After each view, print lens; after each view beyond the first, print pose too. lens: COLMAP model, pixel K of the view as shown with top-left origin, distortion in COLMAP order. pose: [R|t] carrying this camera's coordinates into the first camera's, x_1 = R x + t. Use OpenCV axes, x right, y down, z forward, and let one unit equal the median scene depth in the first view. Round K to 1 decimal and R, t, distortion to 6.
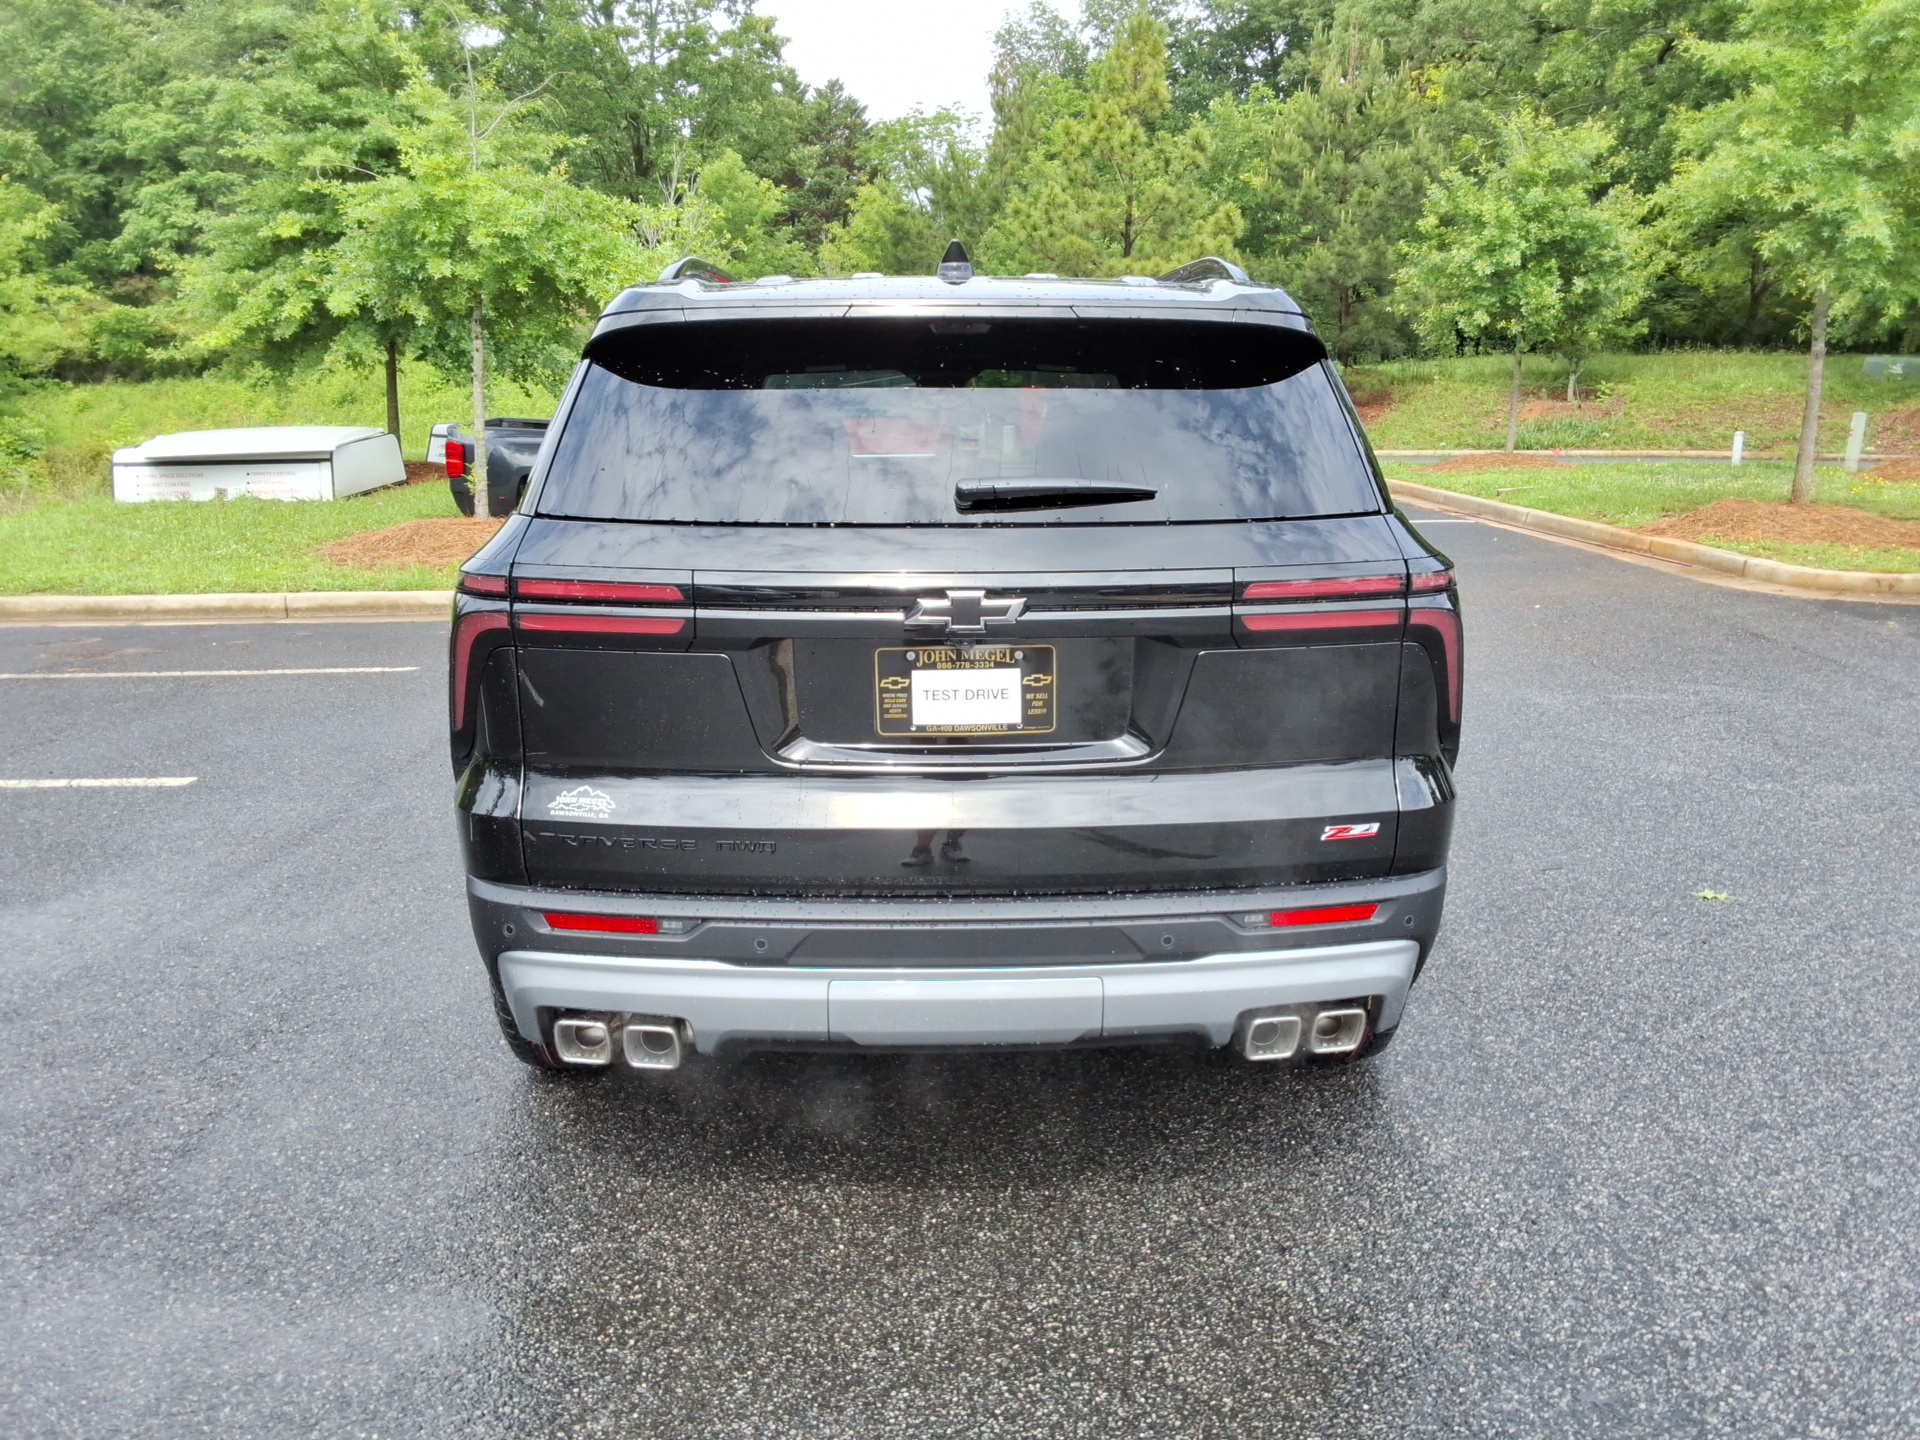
lens RADIAL K [[1534.7, 0, 960.0], [0, 1534.7, 720.0], [0, 0, 1]] dist [0.116581, -0.154105]
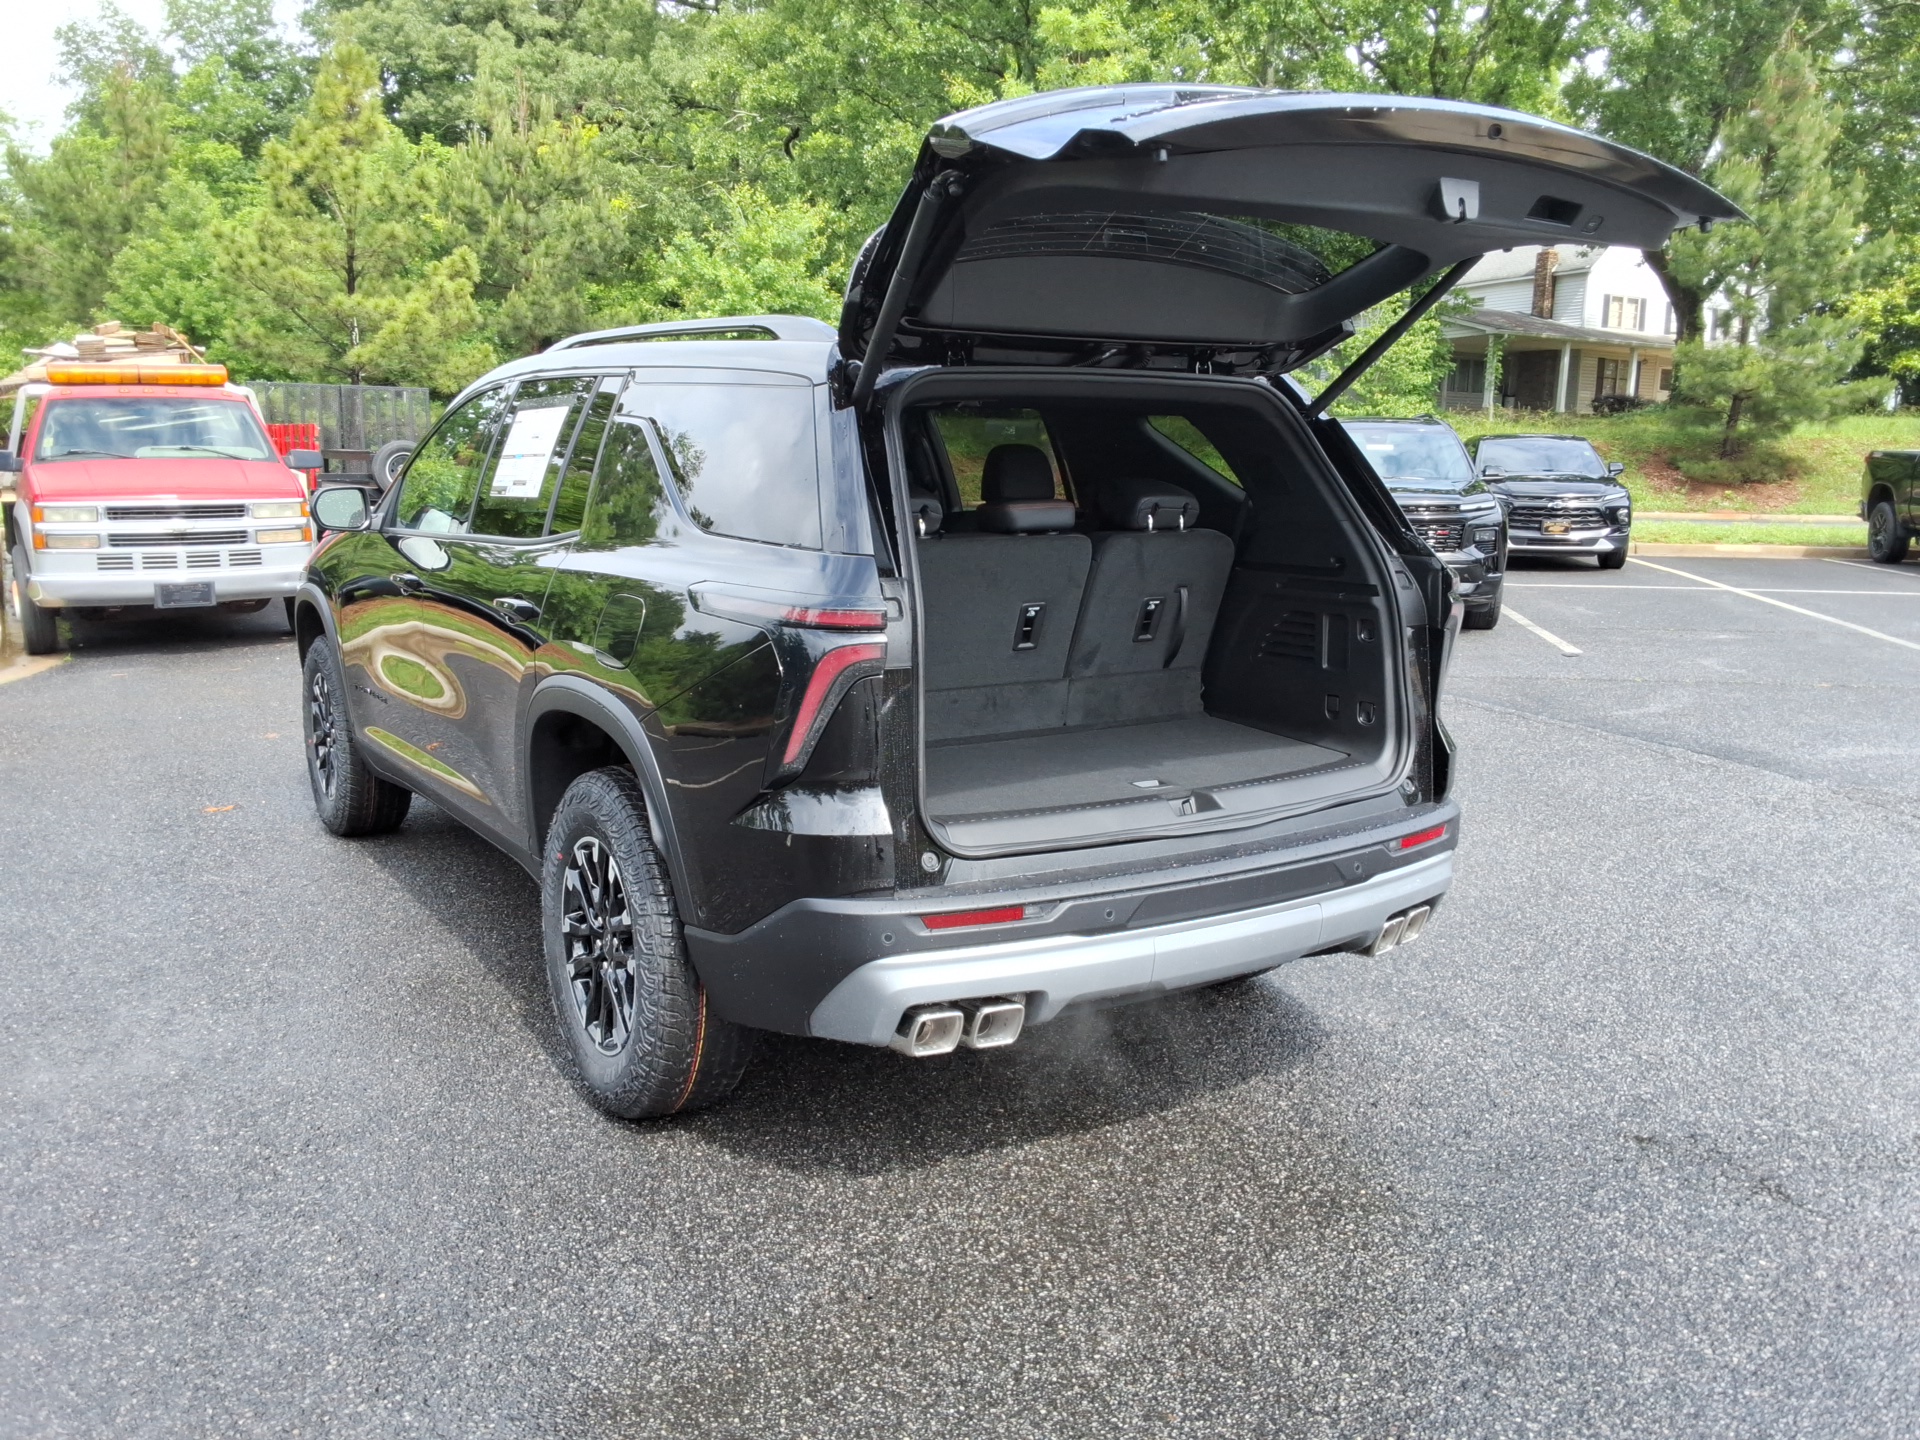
lens RADIAL K [[1558.8, 0, 960.0], [0, 1558.8, 720.0], [0, 0, 1]] dist [0.106338, -0.164051]
pose [[0.857223, -0.081108, 0.508517, -0.095426], [0.097418, 0.995228, -0.005482, -0.000570], [-0.505646, 0.054238, 0.861034, 0.003892]]
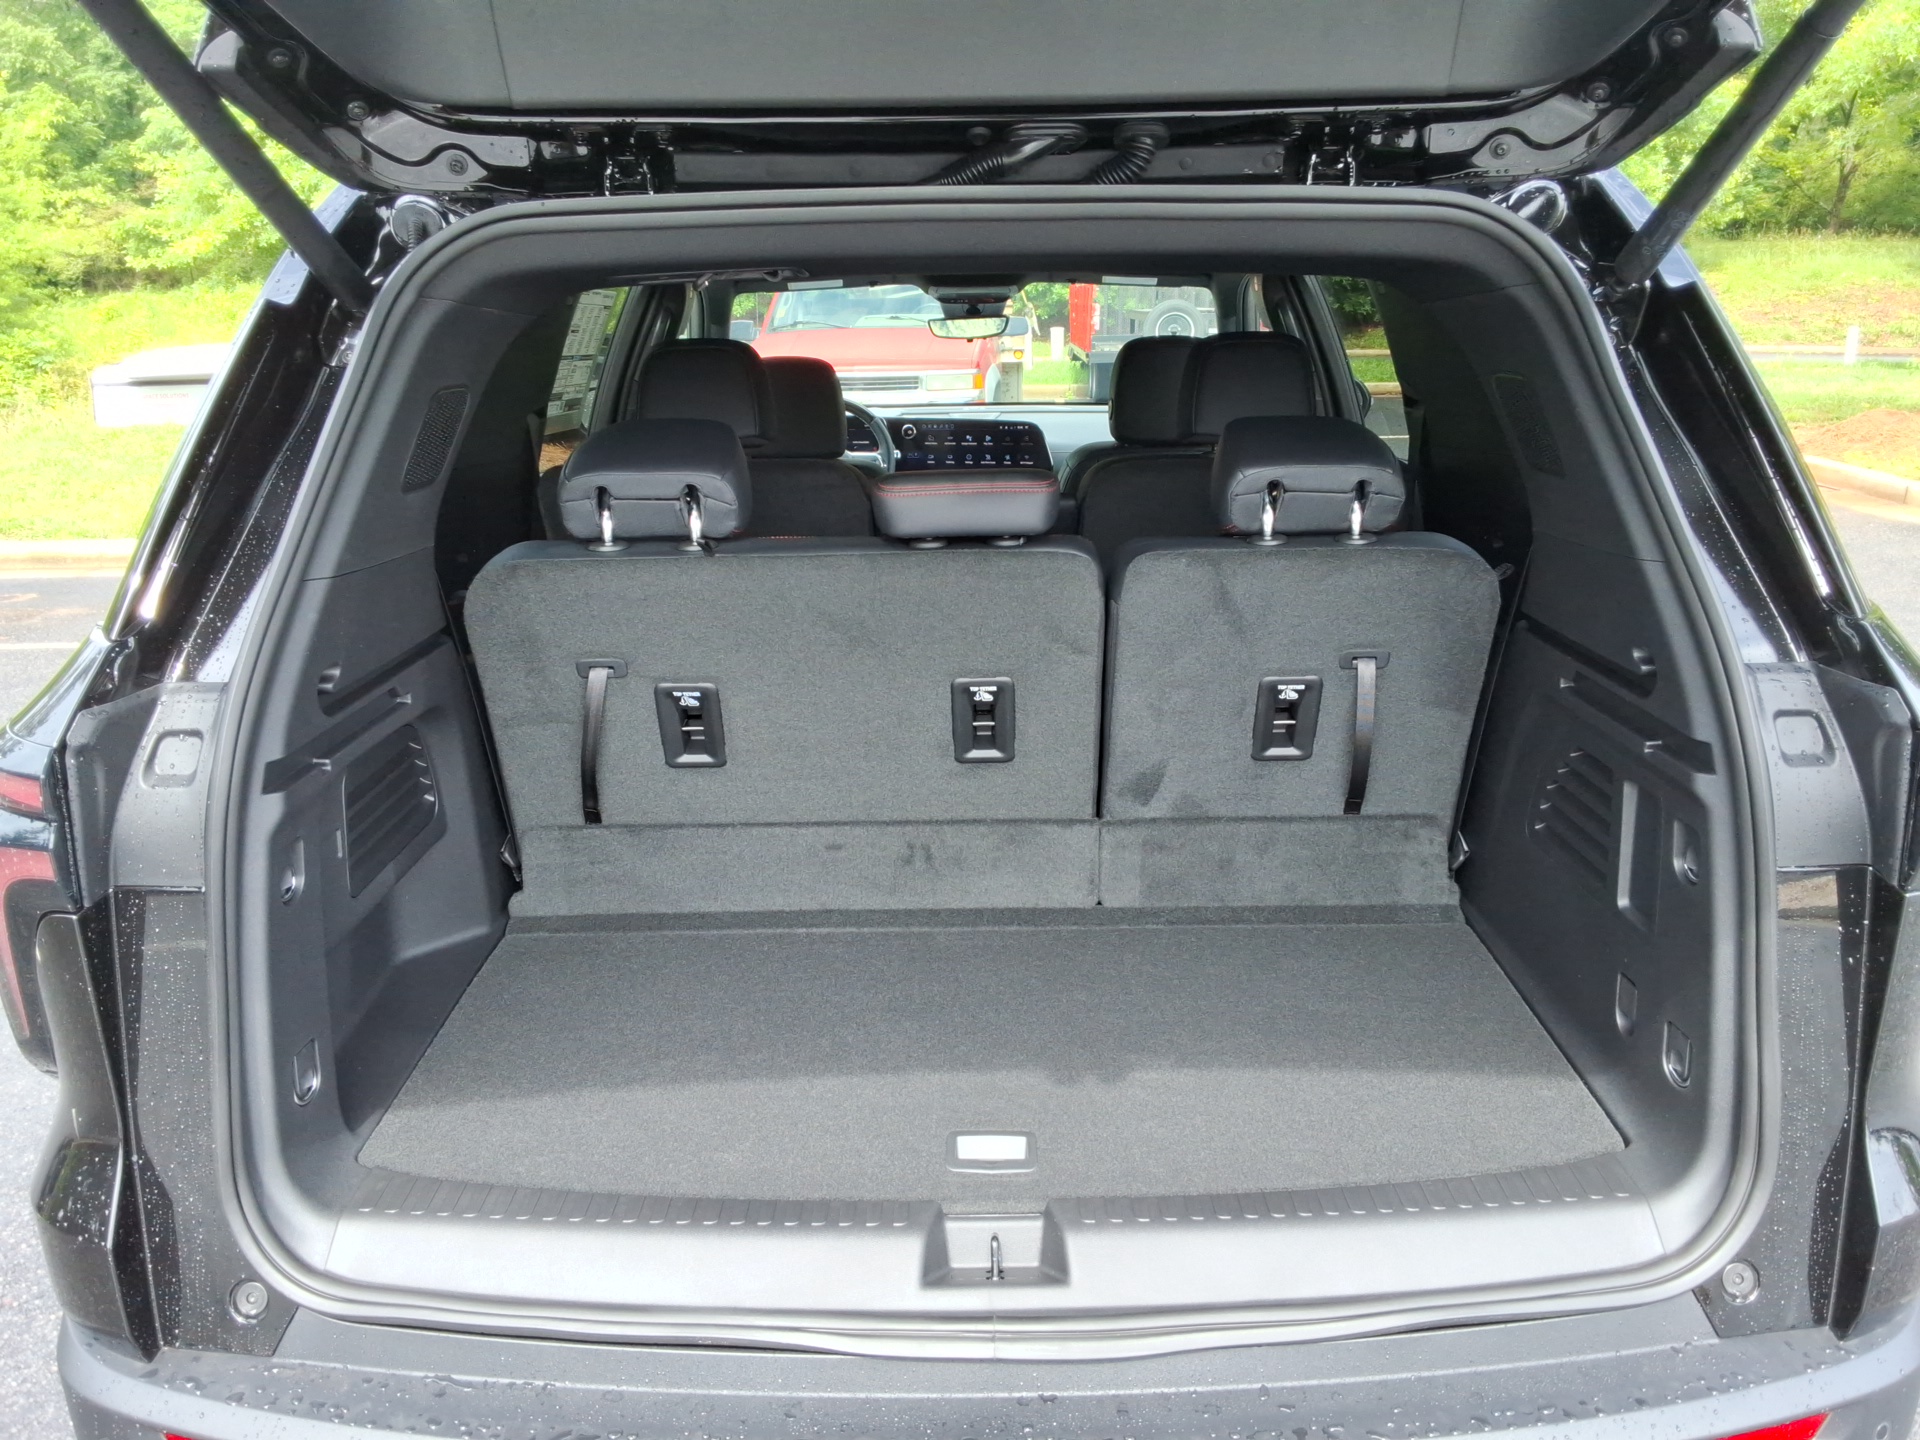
lens RADIAL K [[1536.3, 0, 964.9], [0, 1536.3, 726.7], [0, 0, 1]] dist [0.076615, -0.097234]
pose [[0.999593, -0.003281, -0.028330, 0.001090], [0.005211, 0.997650, 0.068320, -0.016590], [0.028039, -0.068440, 0.997261, 0.062506]]
